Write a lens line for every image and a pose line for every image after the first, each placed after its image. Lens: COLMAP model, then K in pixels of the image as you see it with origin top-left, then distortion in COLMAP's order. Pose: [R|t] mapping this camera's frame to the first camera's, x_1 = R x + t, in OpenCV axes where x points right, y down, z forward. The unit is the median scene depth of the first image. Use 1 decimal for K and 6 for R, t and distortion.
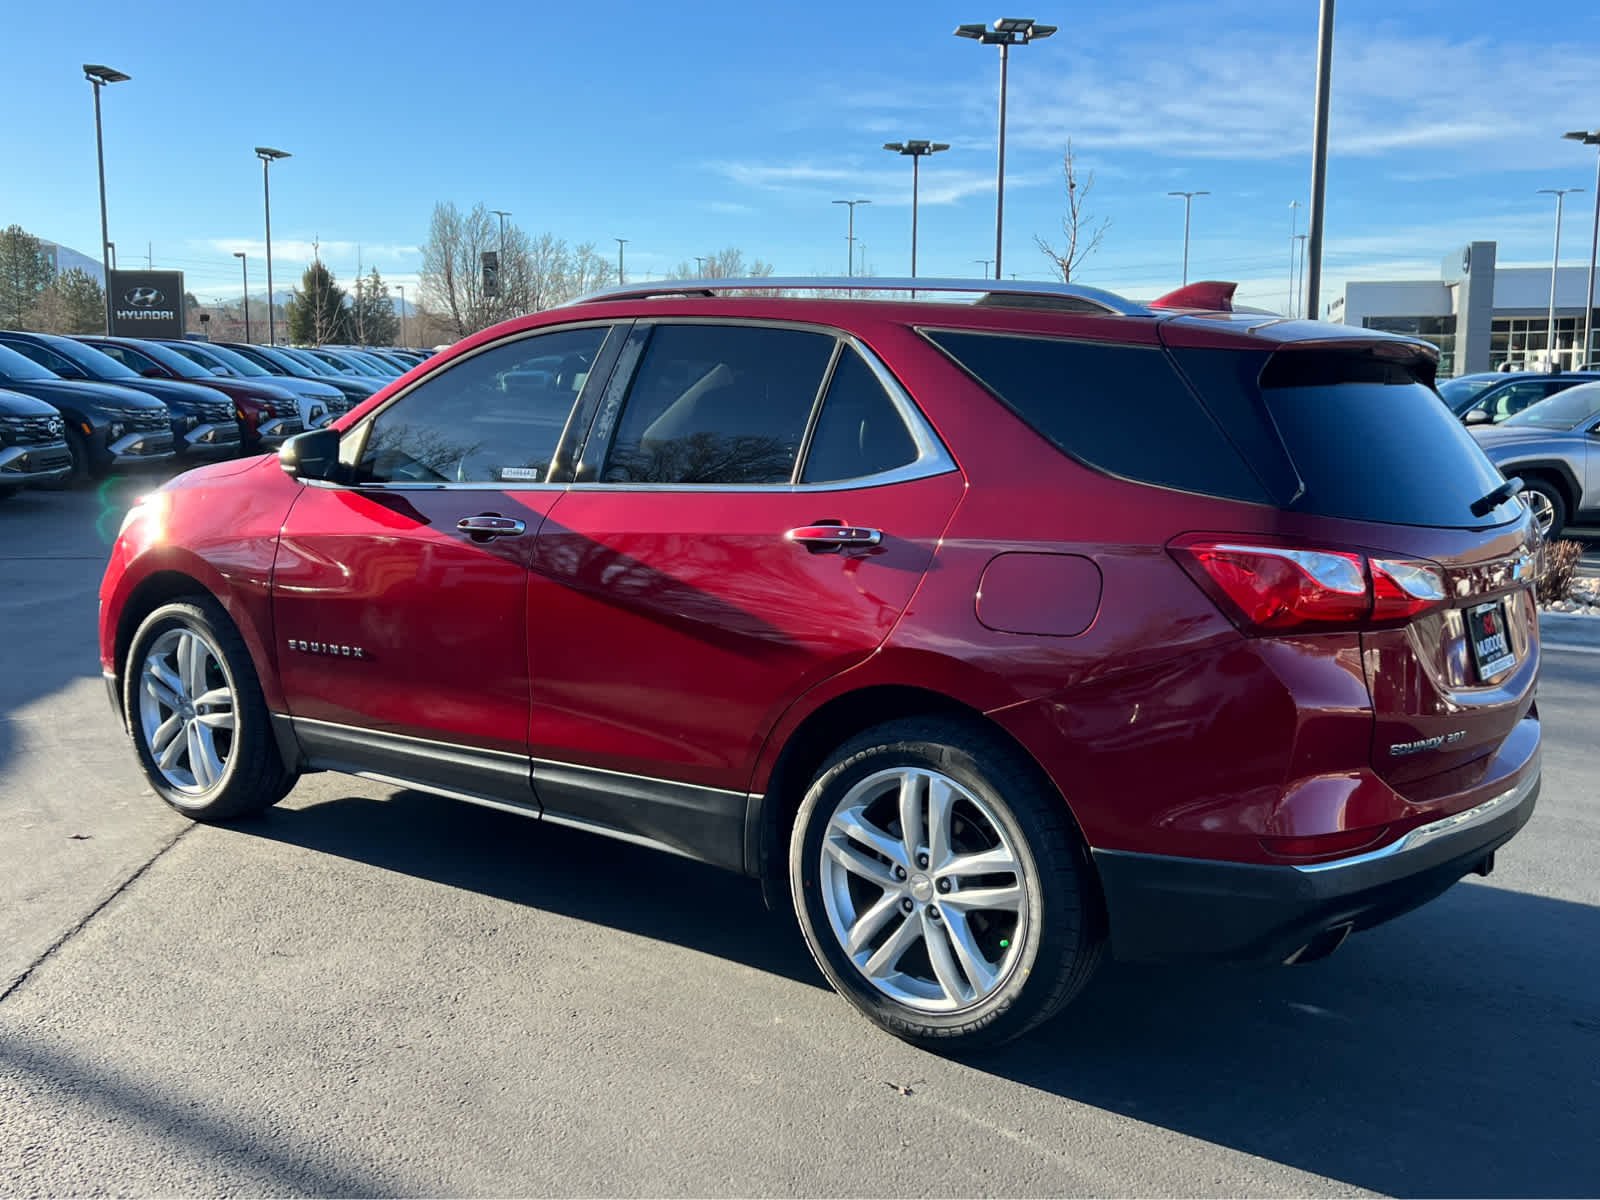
lens RADIAL K [[1607.2, 0, 811.5], [0, 1607.2, 596.5], [0, 0, 1]] dist [0.045264, 0.000000]
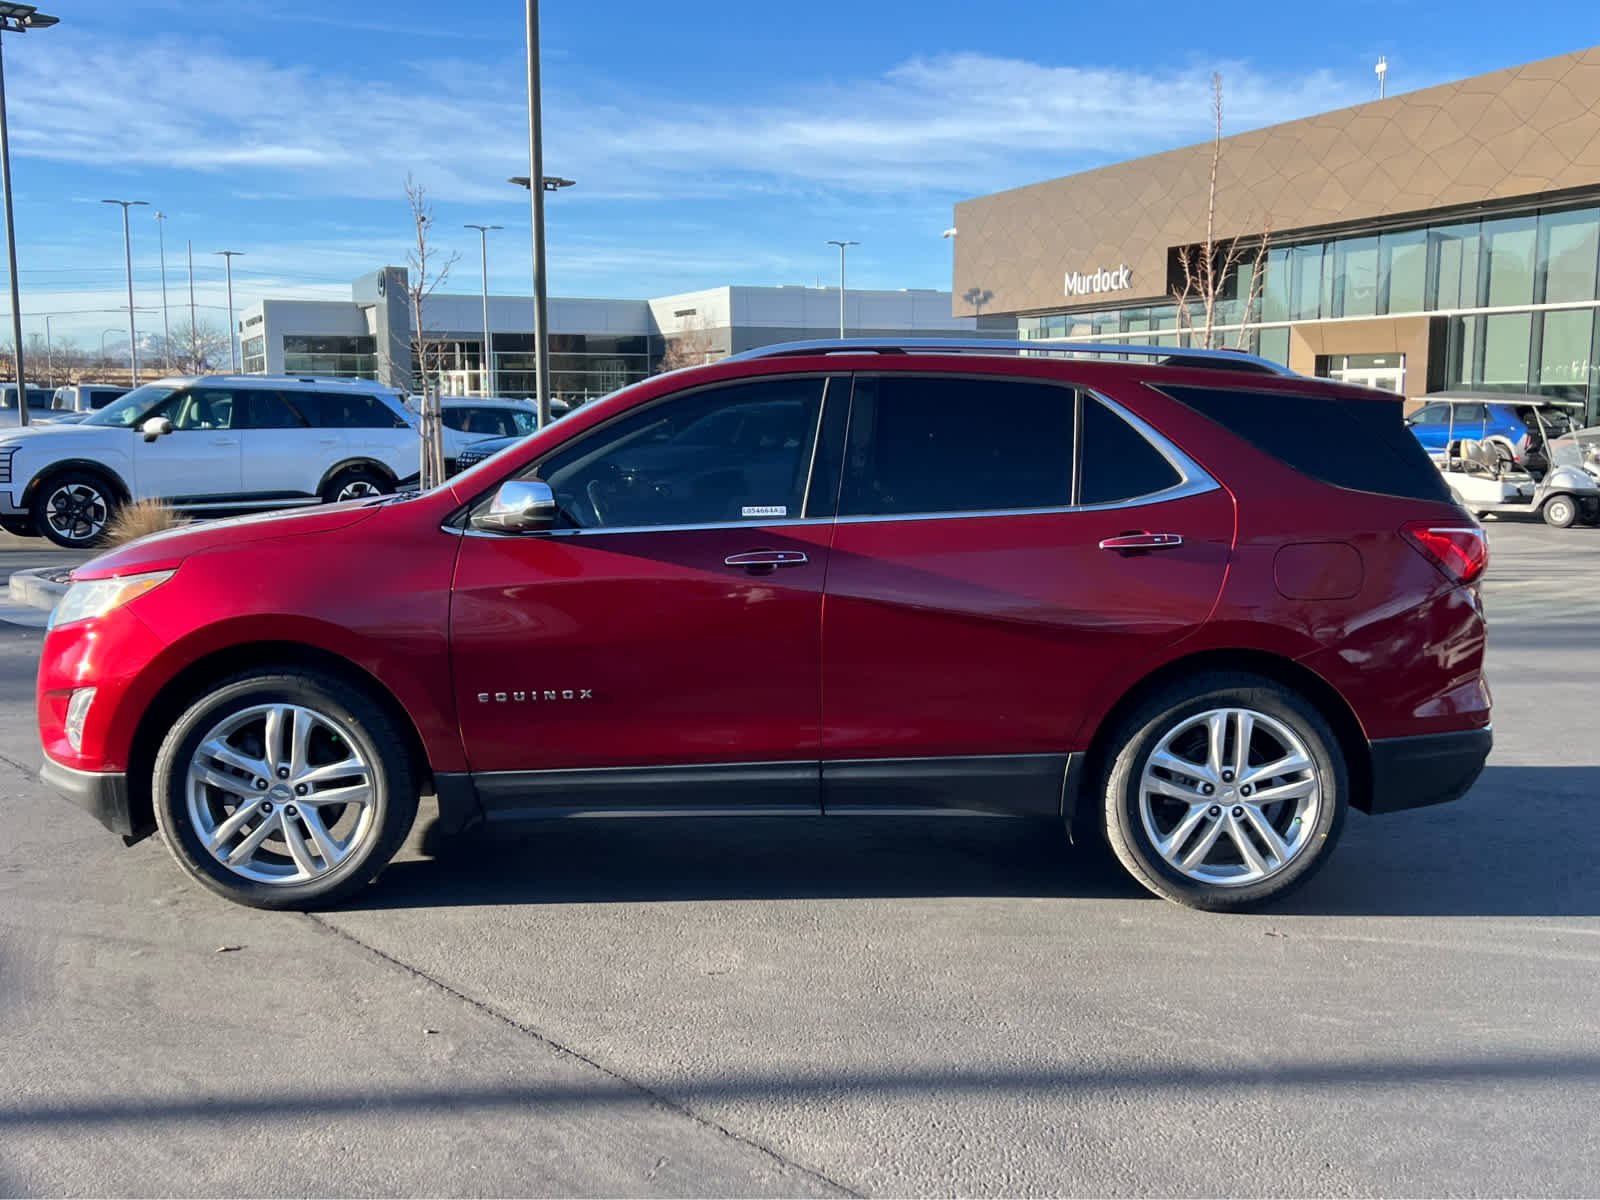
lens RADIAL K [[1607.2, 0, 804.4], [0, 1607.2, 607.1], [0, 0, 1]] dist [0.045264, 0.000000]
pose [[0.783024, -0.088124, 0.615718, -0.914088], [0.090152, 0.995539, 0.027836, -0.042367], [-0.615424, 0.033712, 0.787475, 0.126066]]
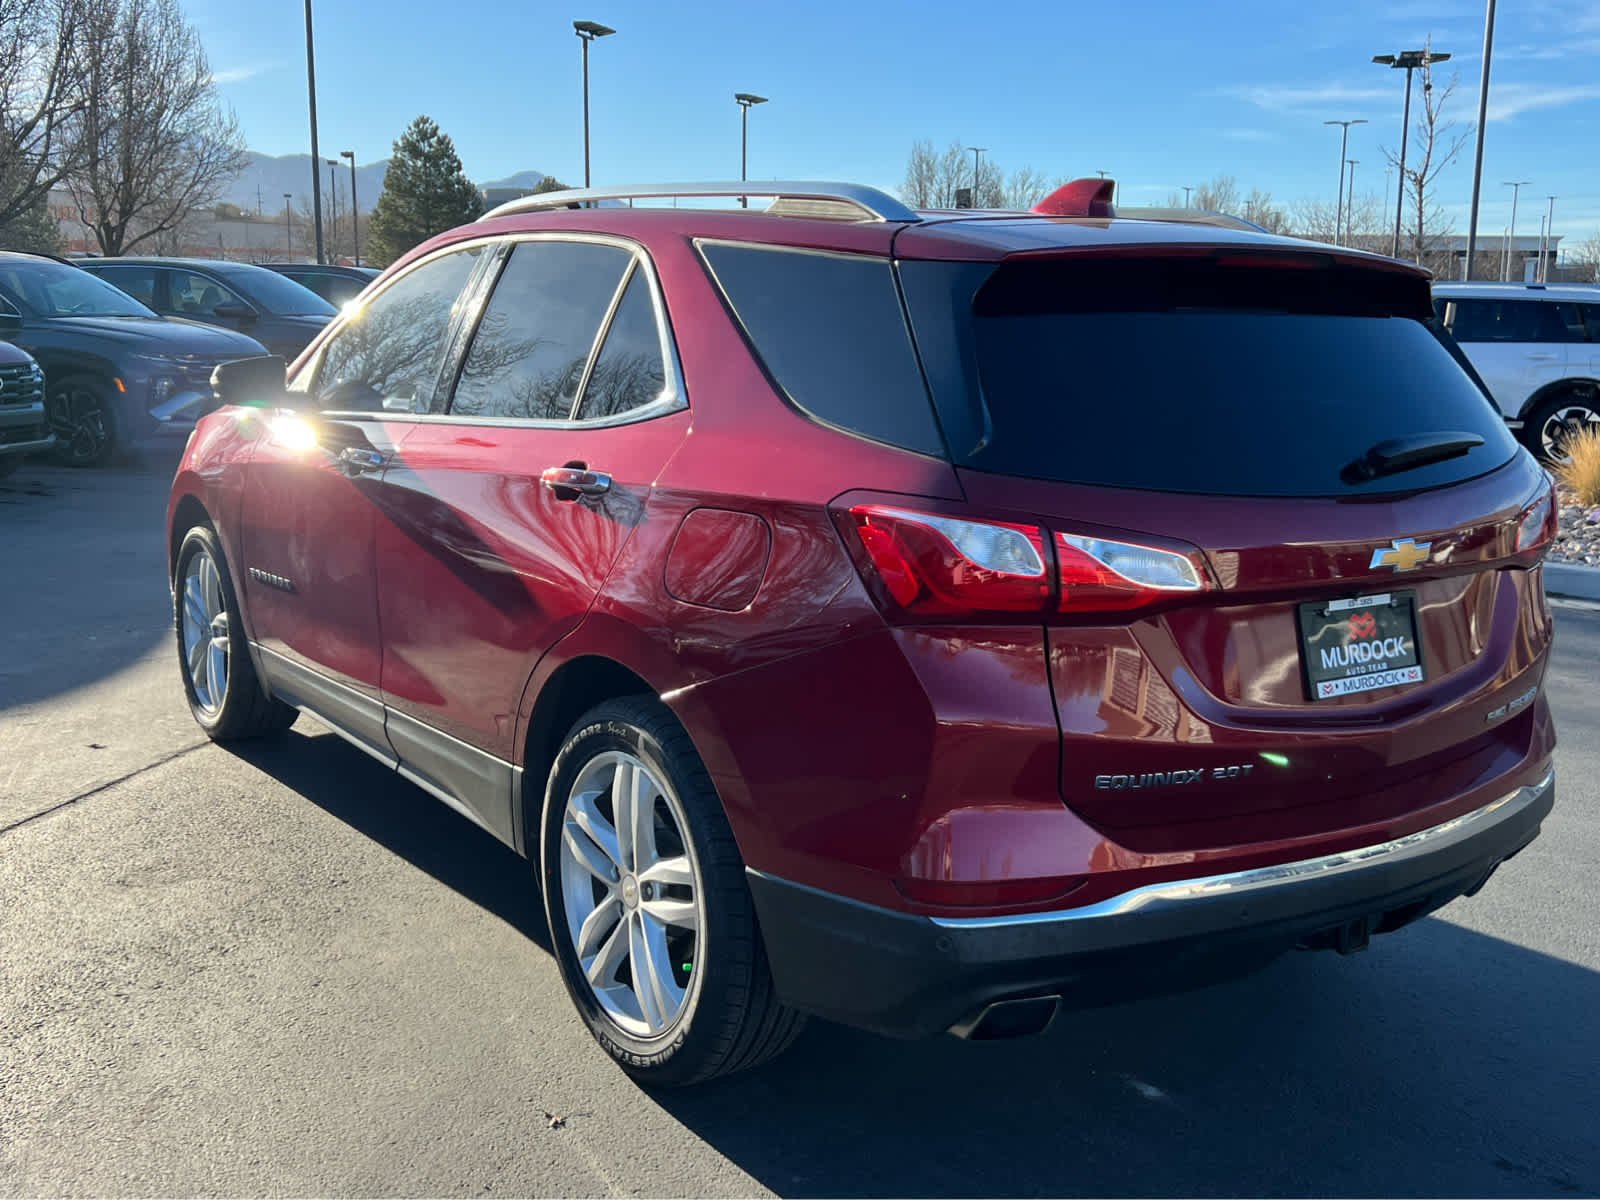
lens RADIAL K [[1607.2, 0, 801.8], [0, 1607.2, 596.9], [0, 0, 1]] dist [0.045264, 0.000000]
pose [[0.951841, 0.054907, -0.301635, 0.360180], [-0.043569, 0.998072, 0.044194, -0.016831], [0.303480, -0.028924, 0.952399, 0.184063]]
